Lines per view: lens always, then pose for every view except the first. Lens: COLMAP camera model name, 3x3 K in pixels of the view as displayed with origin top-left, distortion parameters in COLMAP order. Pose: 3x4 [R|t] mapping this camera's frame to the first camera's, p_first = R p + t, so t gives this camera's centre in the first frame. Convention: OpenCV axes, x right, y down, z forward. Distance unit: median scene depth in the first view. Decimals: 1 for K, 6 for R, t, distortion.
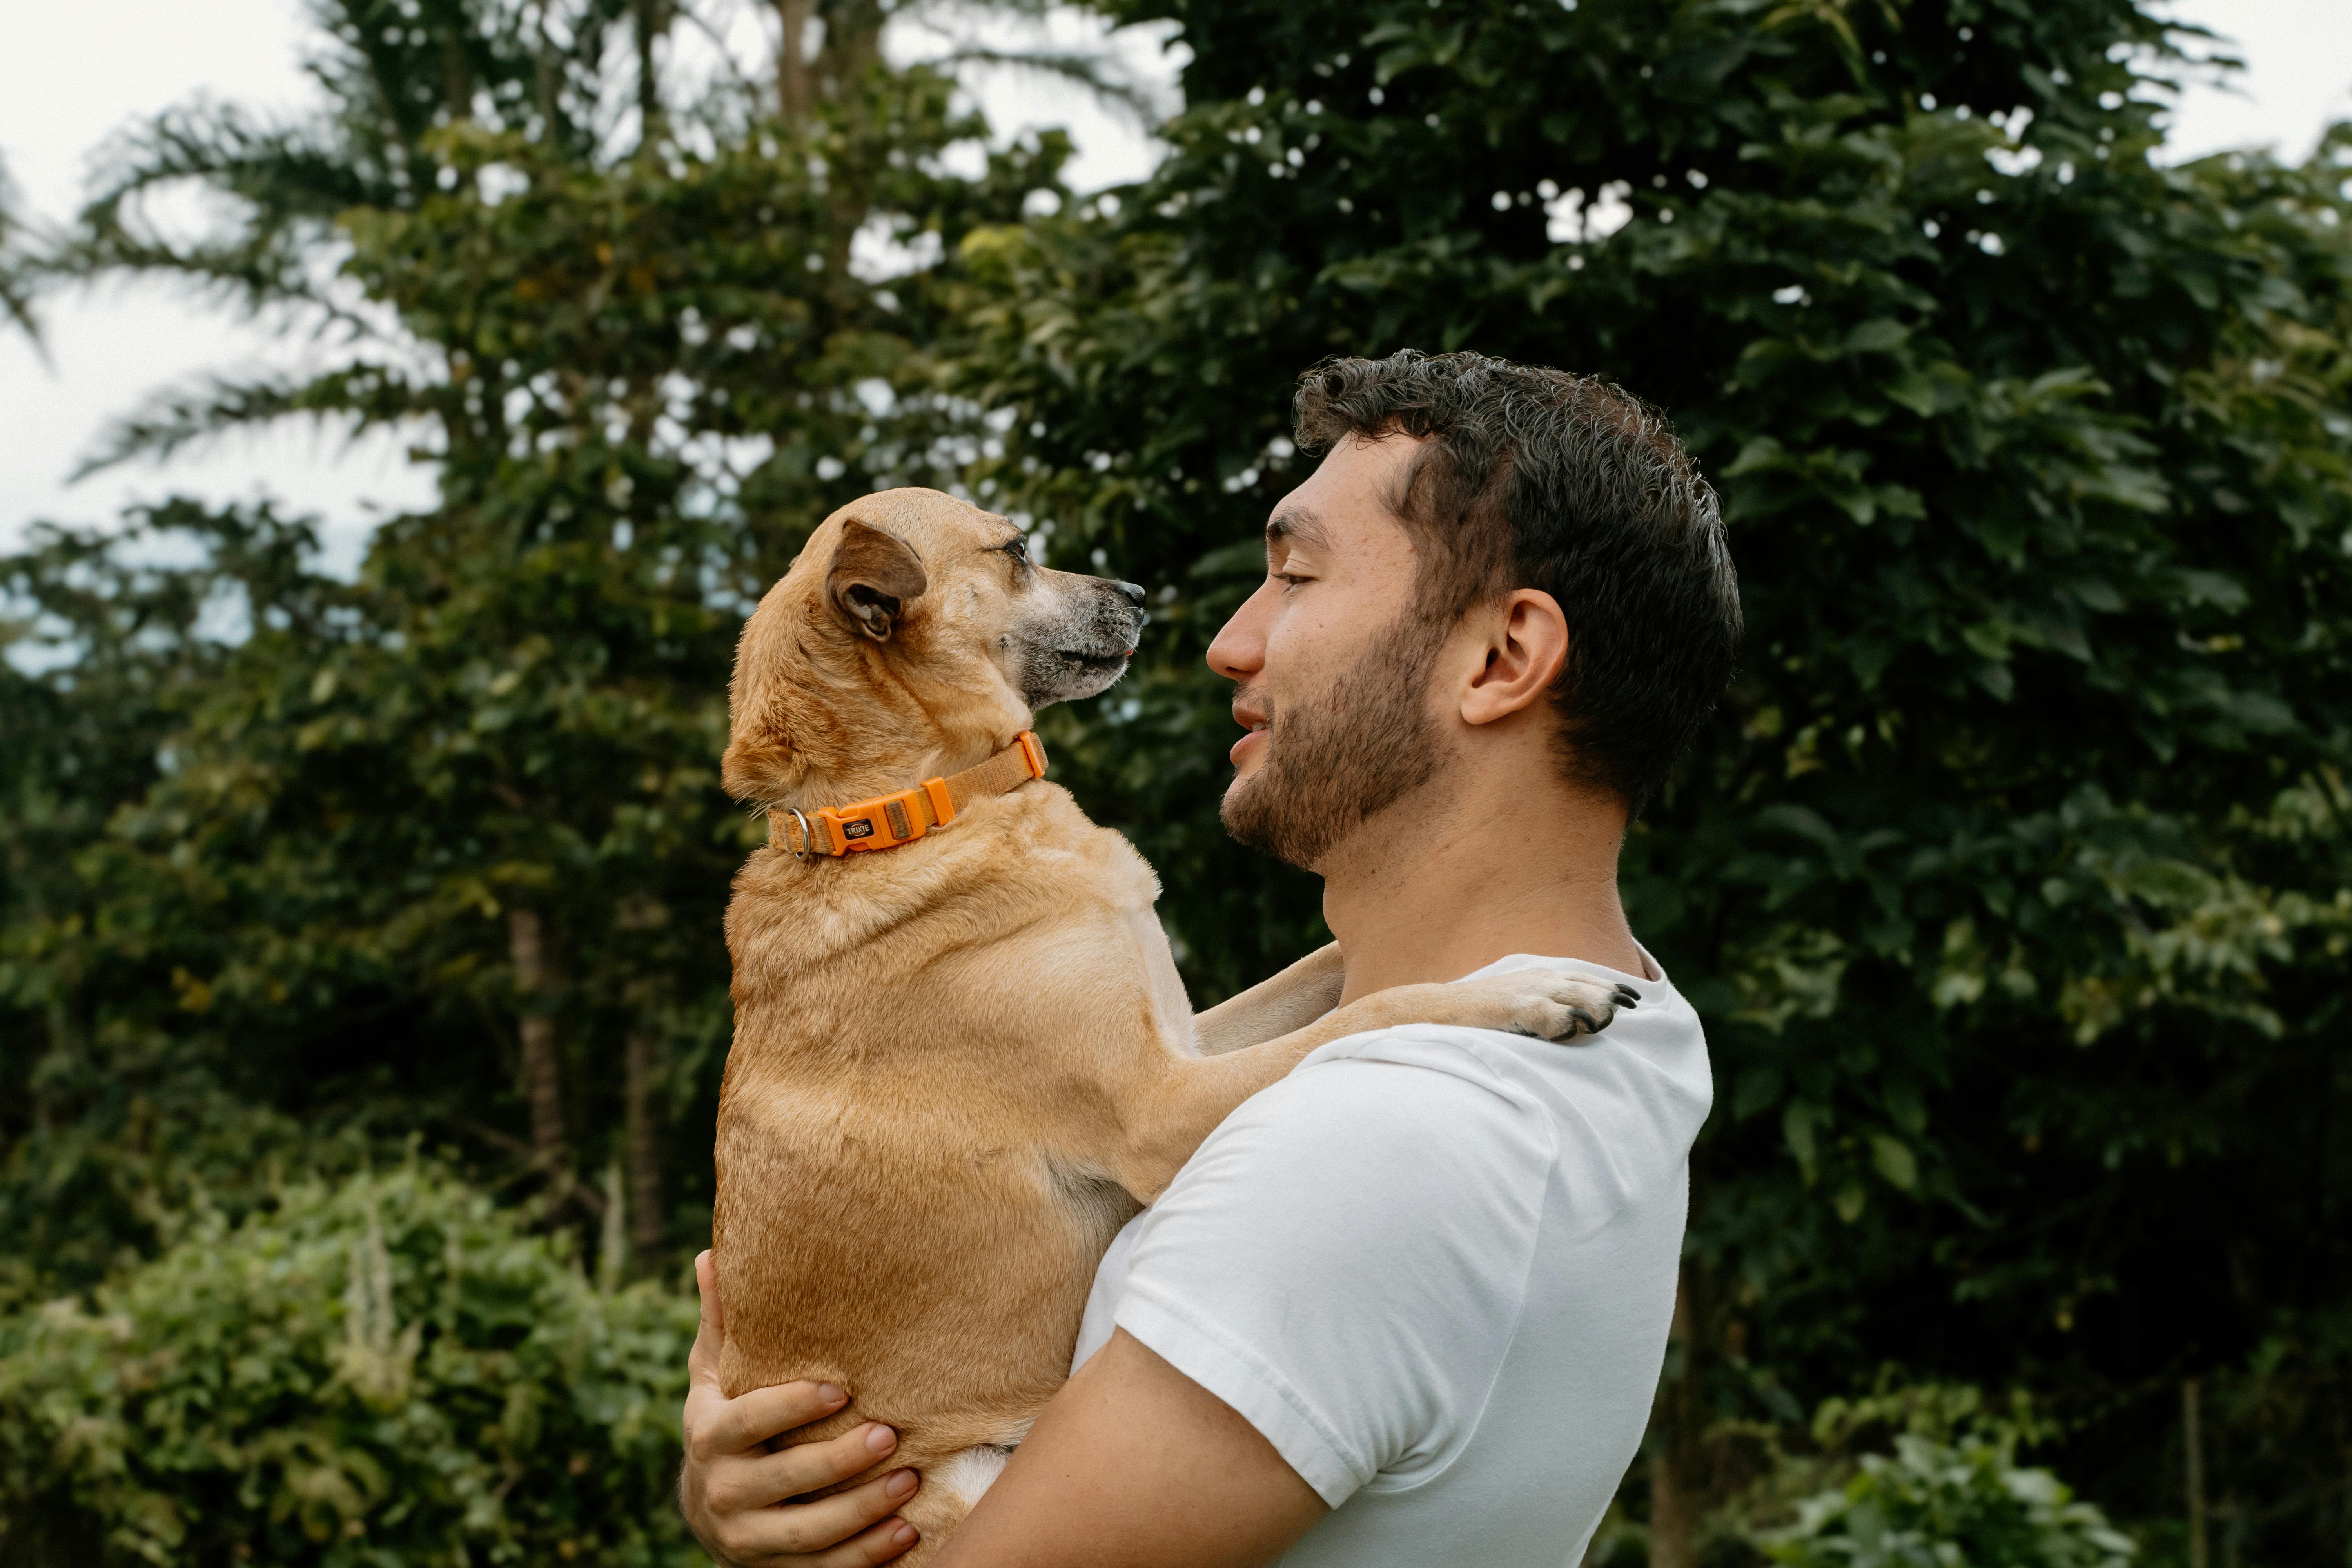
lens RADIAL K [[3673.2, 0, 1056.5], [0, 3673.2, 784.4], [0, 0, 1]] dist [0.000414, -0.069212]
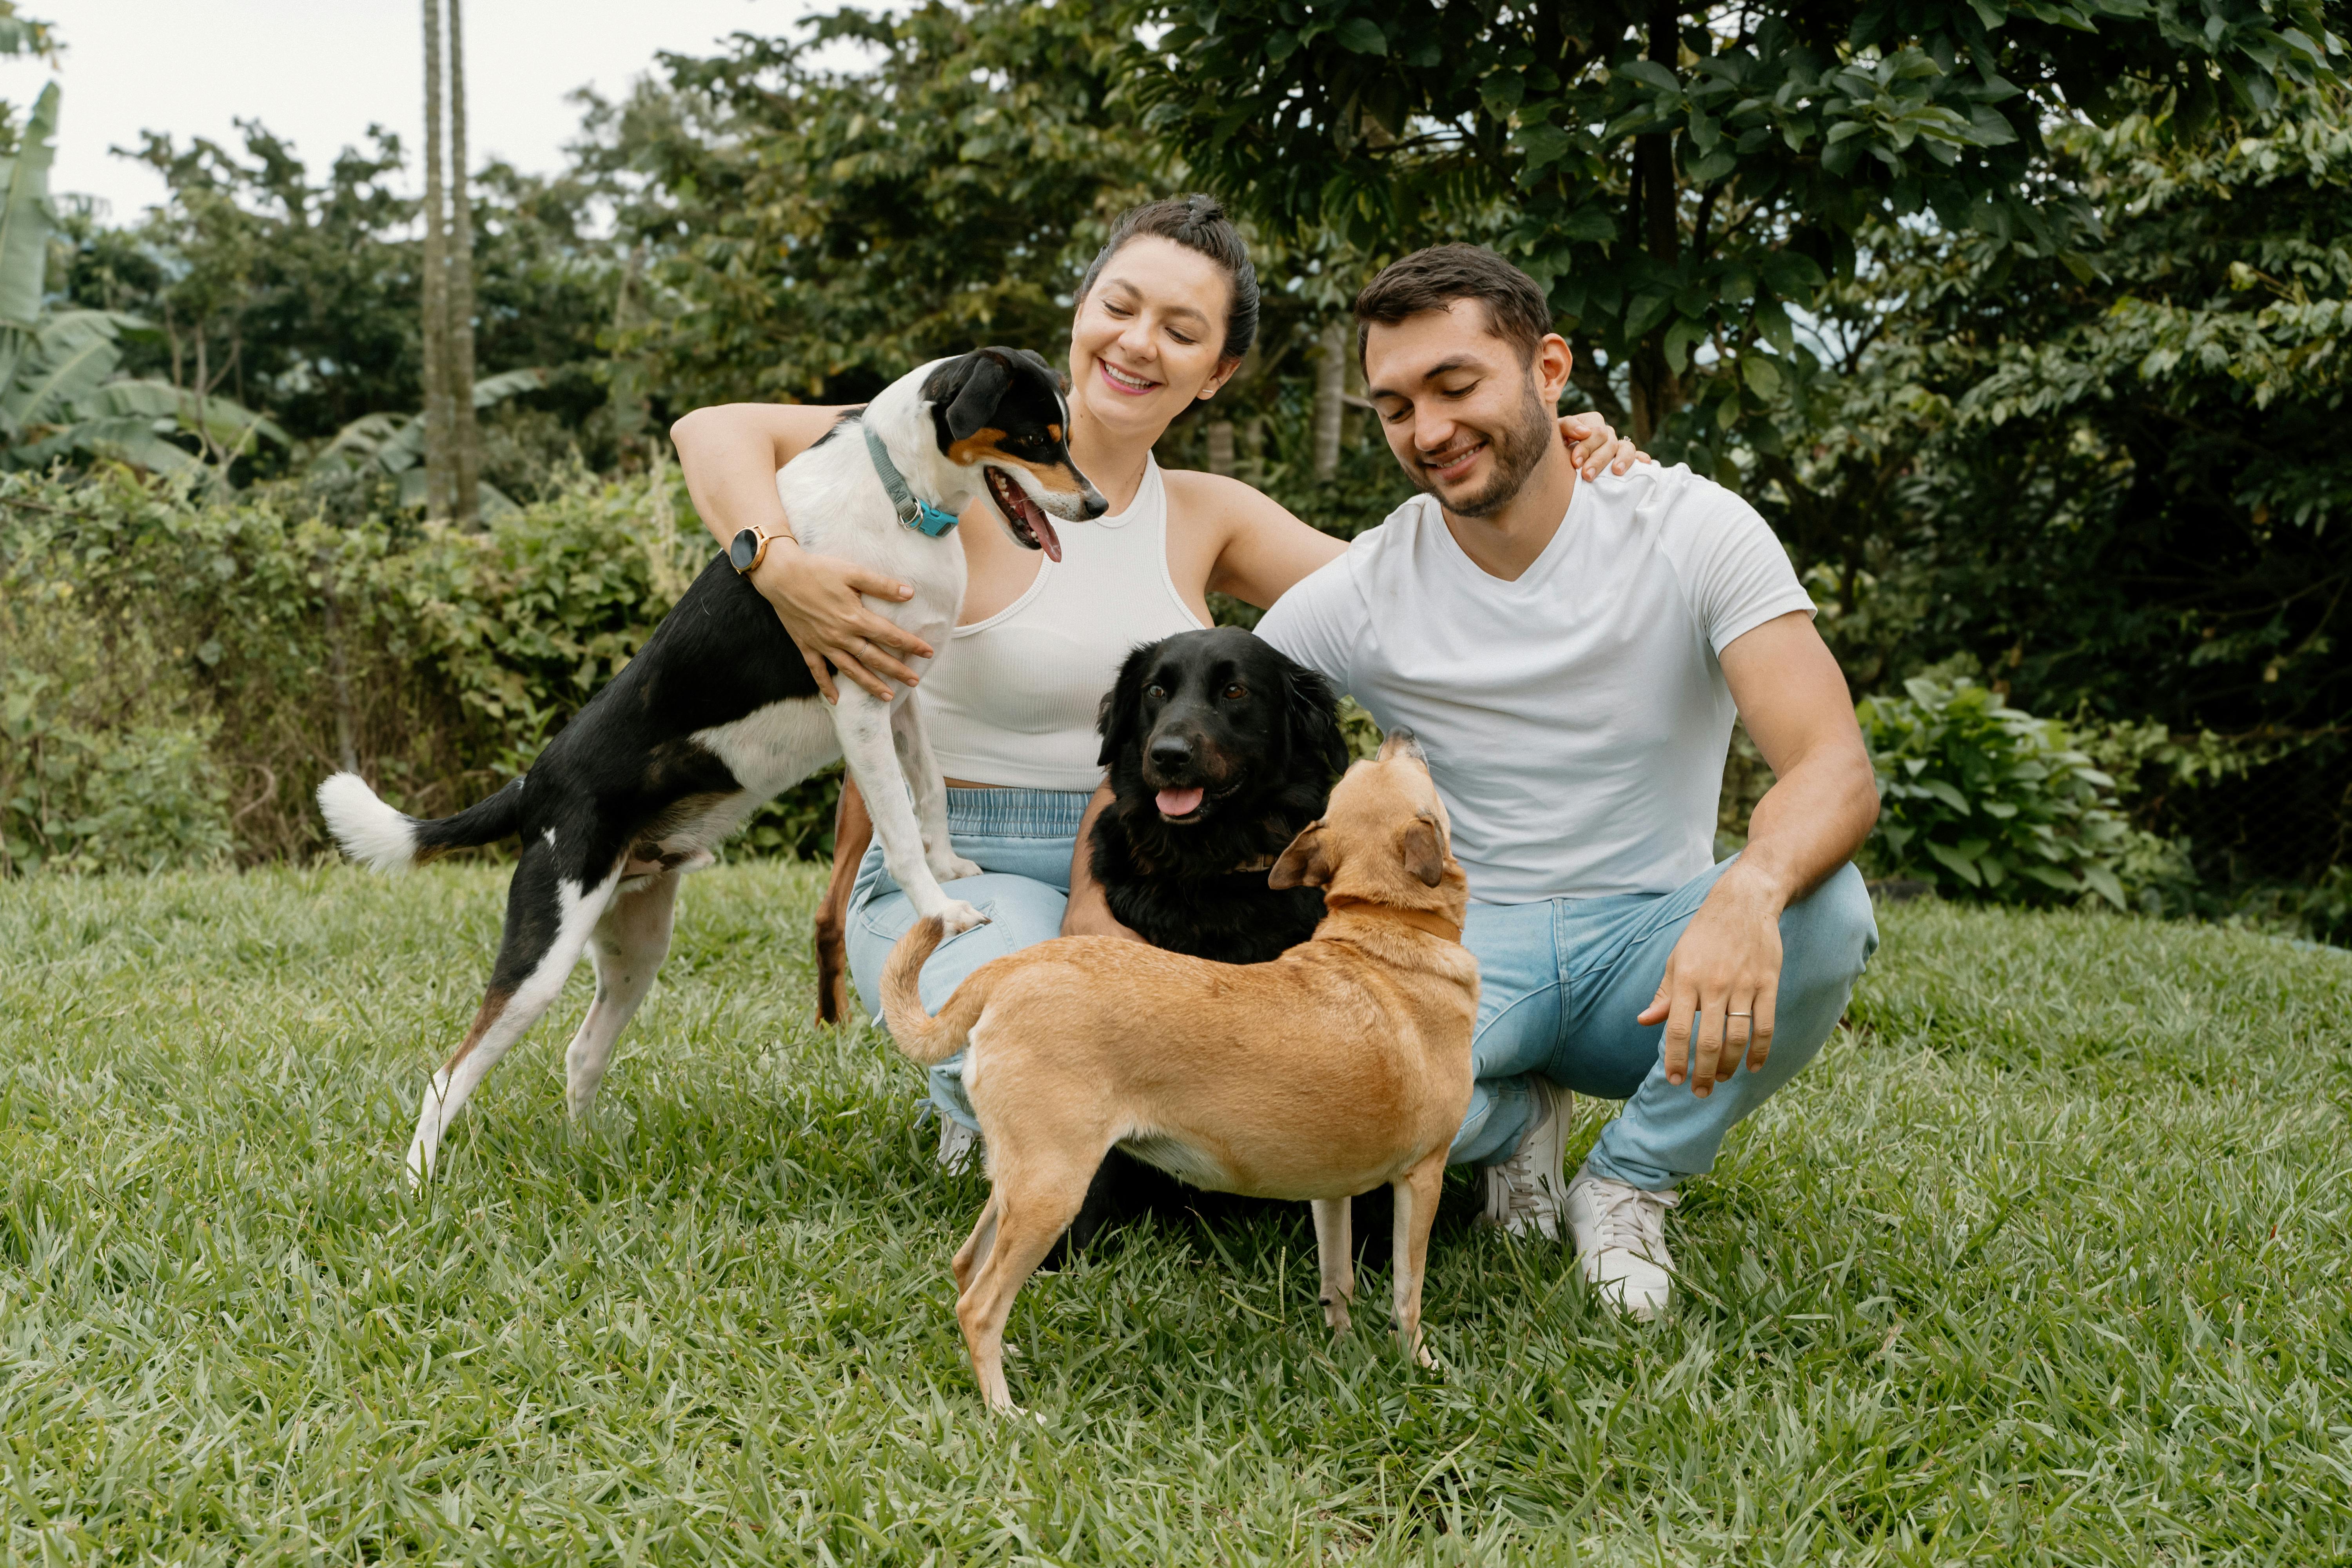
lens RADIAL K [[3464.7, 0, 1168.7], [0, 3464.7, 812.8], [0, 0, 1]] dist [0.002099, 0.021456]
pose [[0.969066, 0.045836, -0.242507, 0.203733], [-0.019677, 0.993824, 0.109211, 0.078432], [0.246015, -0.101061, 0.963983, -0.085133]]
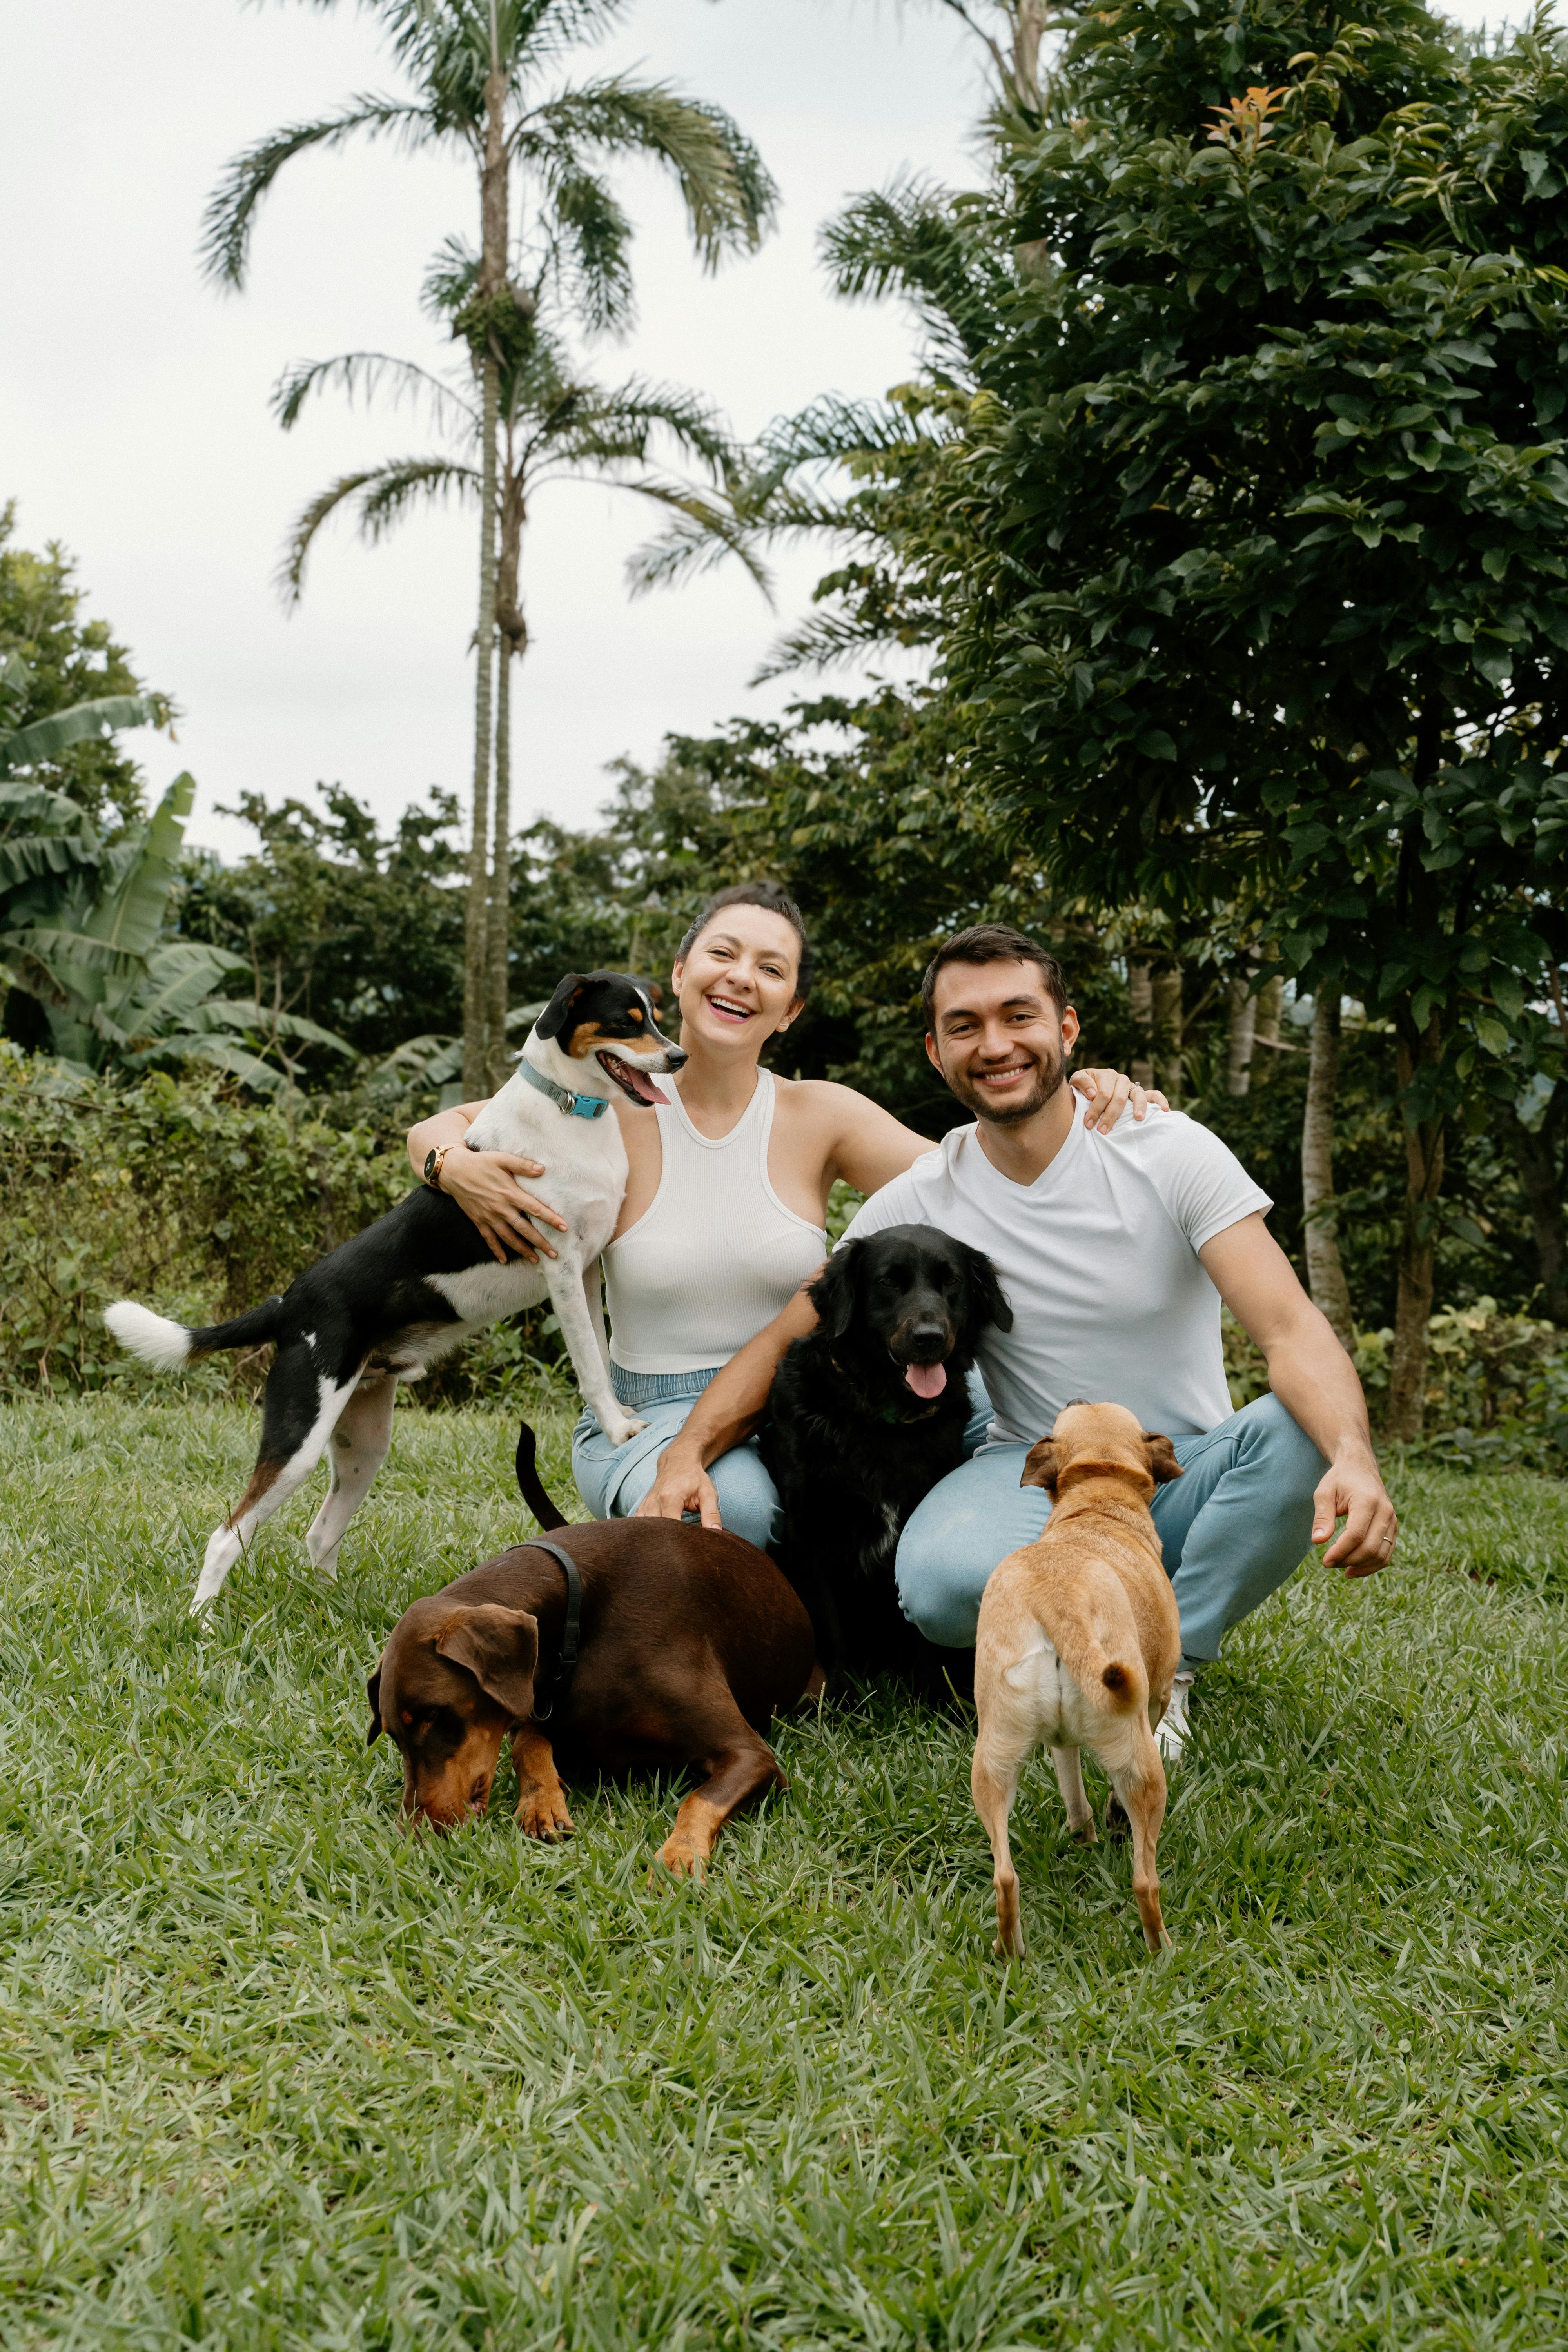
lens RADIAL K [[3181.1, 0, 782.7], [0, 3181.1, 1201.8], [0, 0, 1]] dist [0.003257, -0.011821]
pose [[0.928752, 0.058533, -0.366051, 0.270097], [-0.043927, 0.997876, 0.048112, 0.075582], [0.368090, -0.028605, 0.929350, -0.140192]]
